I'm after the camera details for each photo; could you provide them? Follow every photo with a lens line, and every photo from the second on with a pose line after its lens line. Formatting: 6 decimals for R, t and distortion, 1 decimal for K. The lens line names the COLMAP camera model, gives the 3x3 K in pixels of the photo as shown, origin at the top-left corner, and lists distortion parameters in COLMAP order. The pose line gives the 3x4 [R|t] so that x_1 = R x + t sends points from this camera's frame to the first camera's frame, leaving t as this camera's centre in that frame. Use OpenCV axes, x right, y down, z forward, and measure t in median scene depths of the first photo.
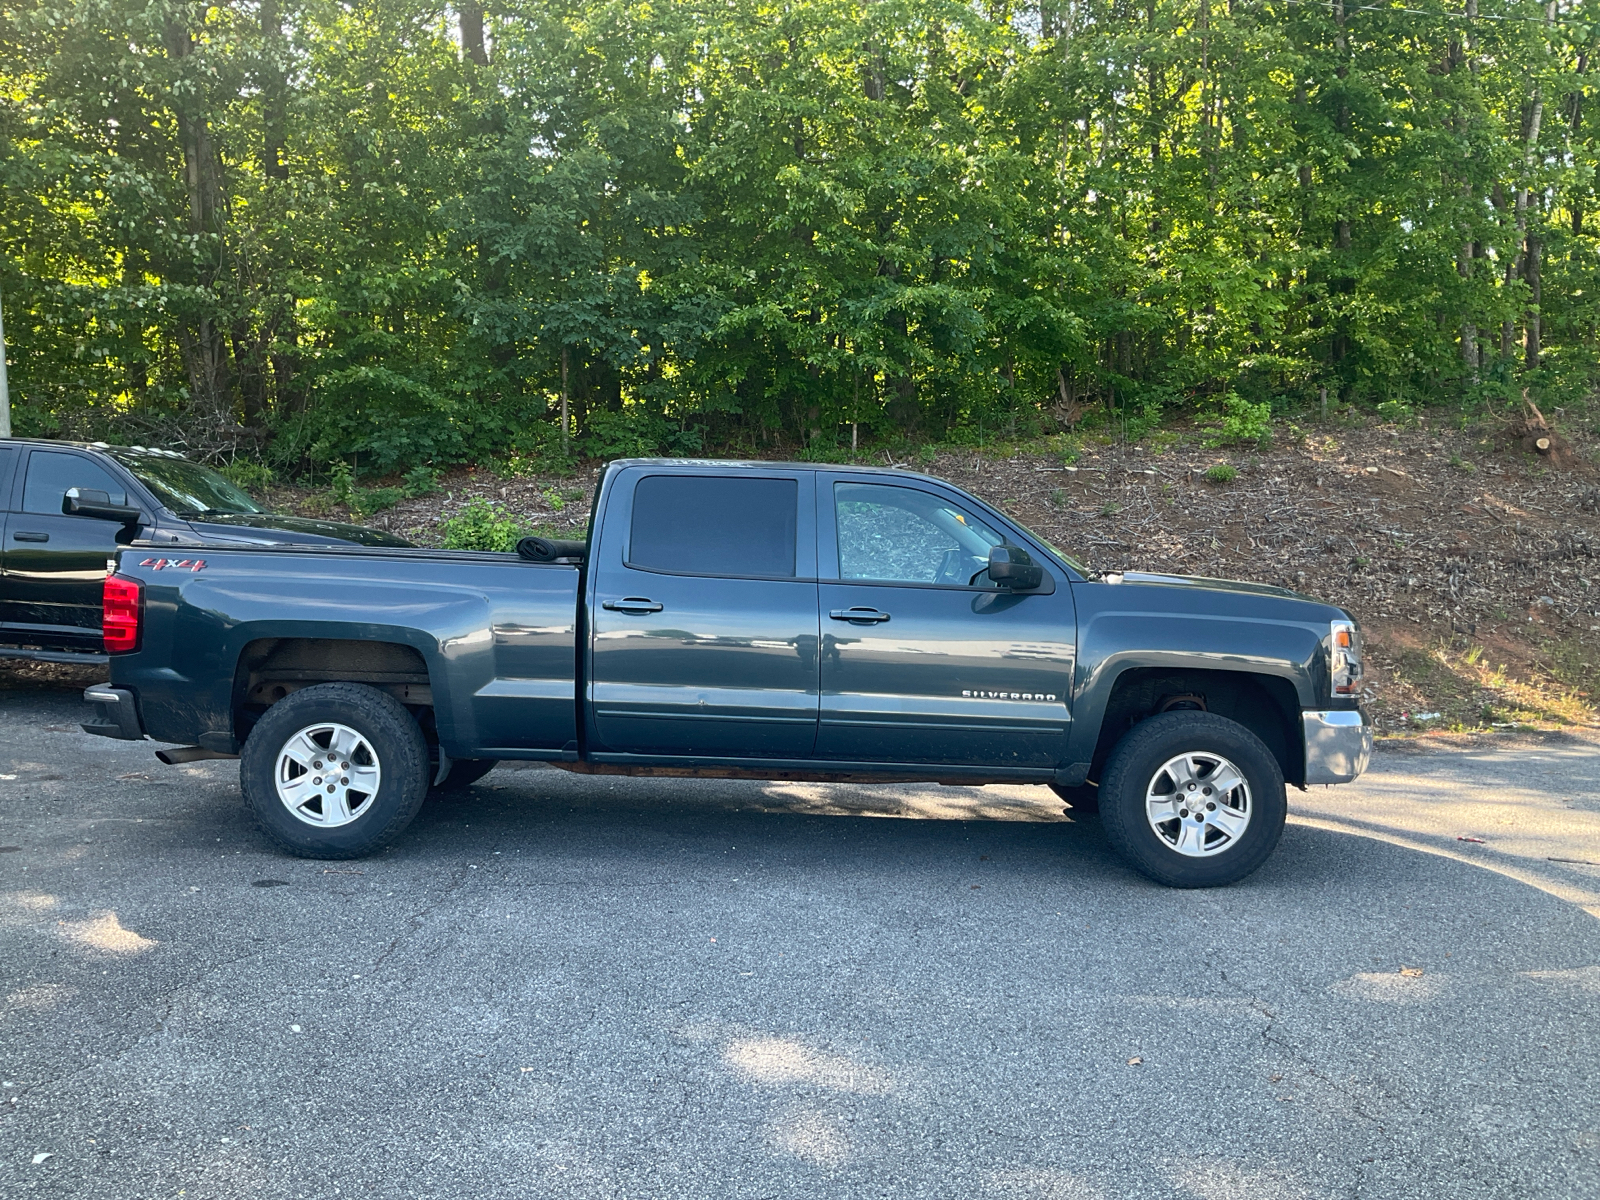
lens RADIAL K [[1357.4, 0, 800.0], [0, 1357.4, 600.0], [0, 0, 1]] dist [-0.009828, -0.020630]
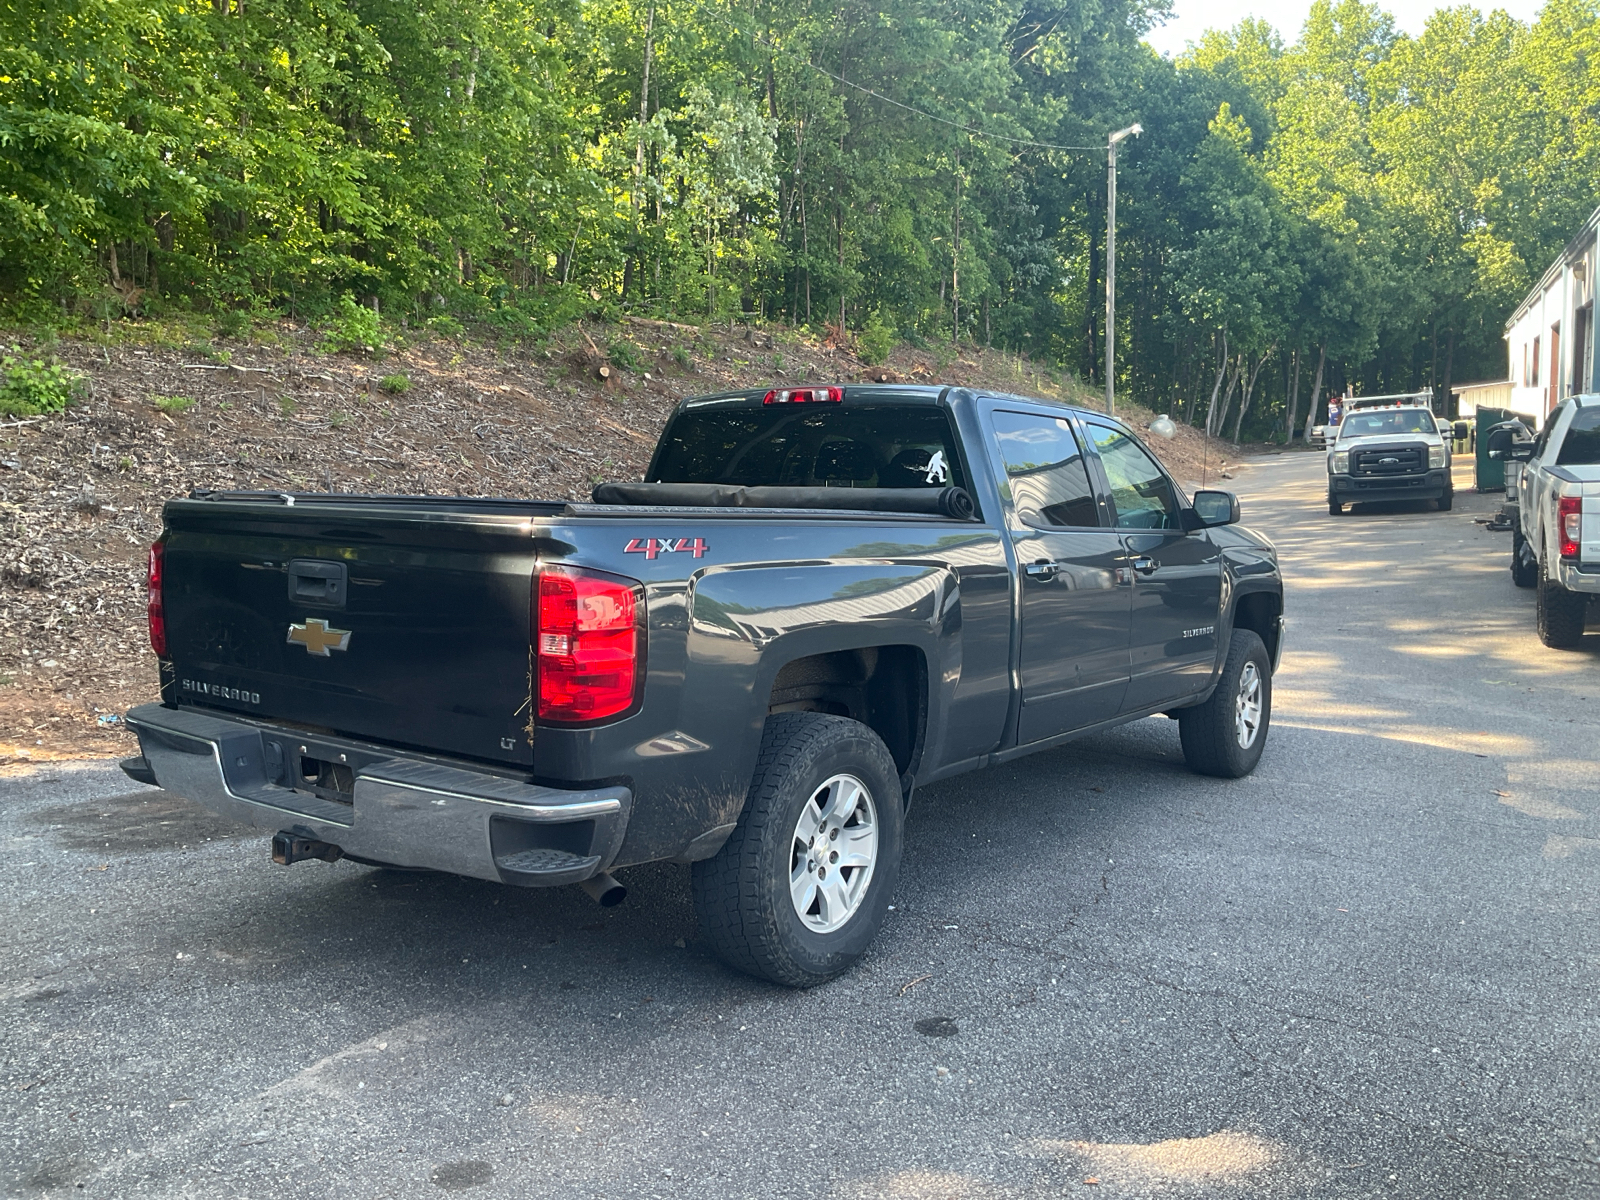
lens RADIAL K [[1351.6, 0, 800.0], [0, 1351.6, 600.0], [0, 0, 1]] dist [0.052680, -0.155365]
pose [[0.583303, -0.081010, 0.808204, -0.885802], [0.022896, 0.996259, 0.083335, -0.050110], [-0.811932, -0.030105, 0.582976, 0.633042]]
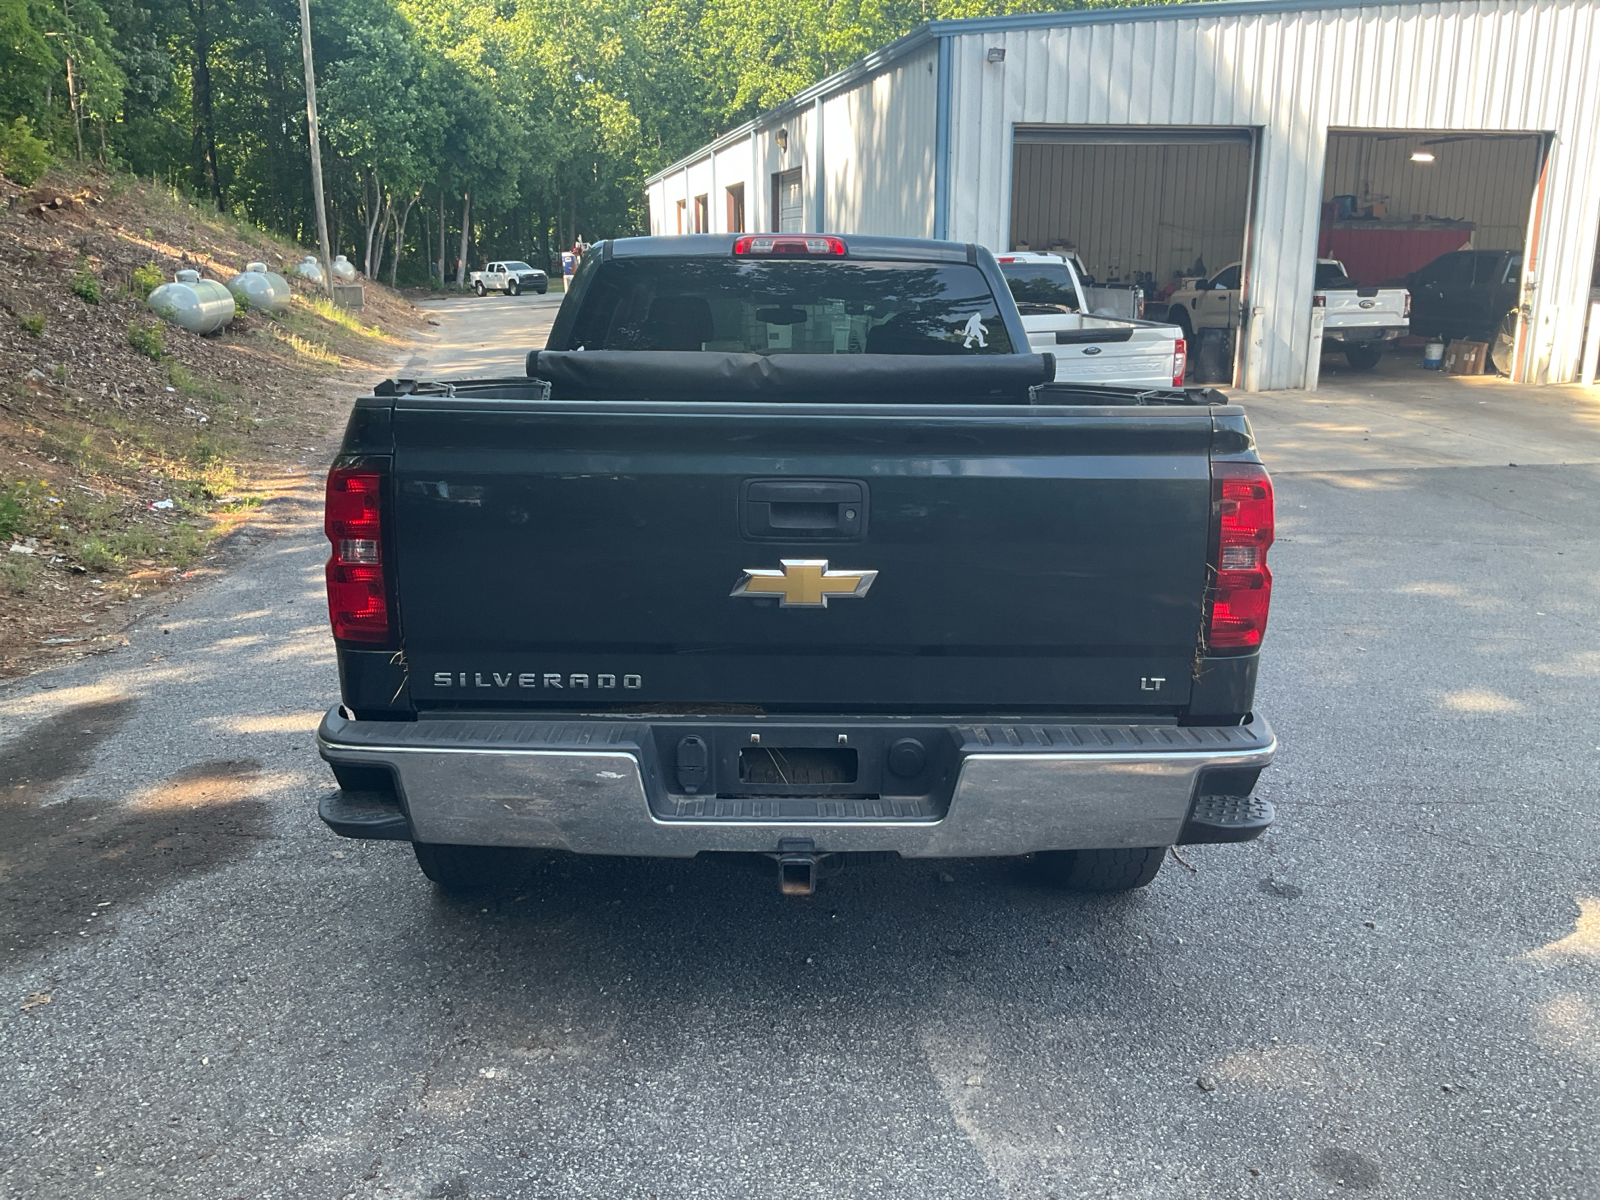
lens RADIAL K [[1341.4, 0, 800.0], [0, 1341.4, 600.0], [0, 0, 1]] dist [0.003021, -0.013747]
pose [[-0.030122, -0.211686, 0.976873, -0.947491], [0.021323, 0.976958, 0.212362, -0.075008], [-0.999319, 0.027226, -0.024914, 1.172554]]
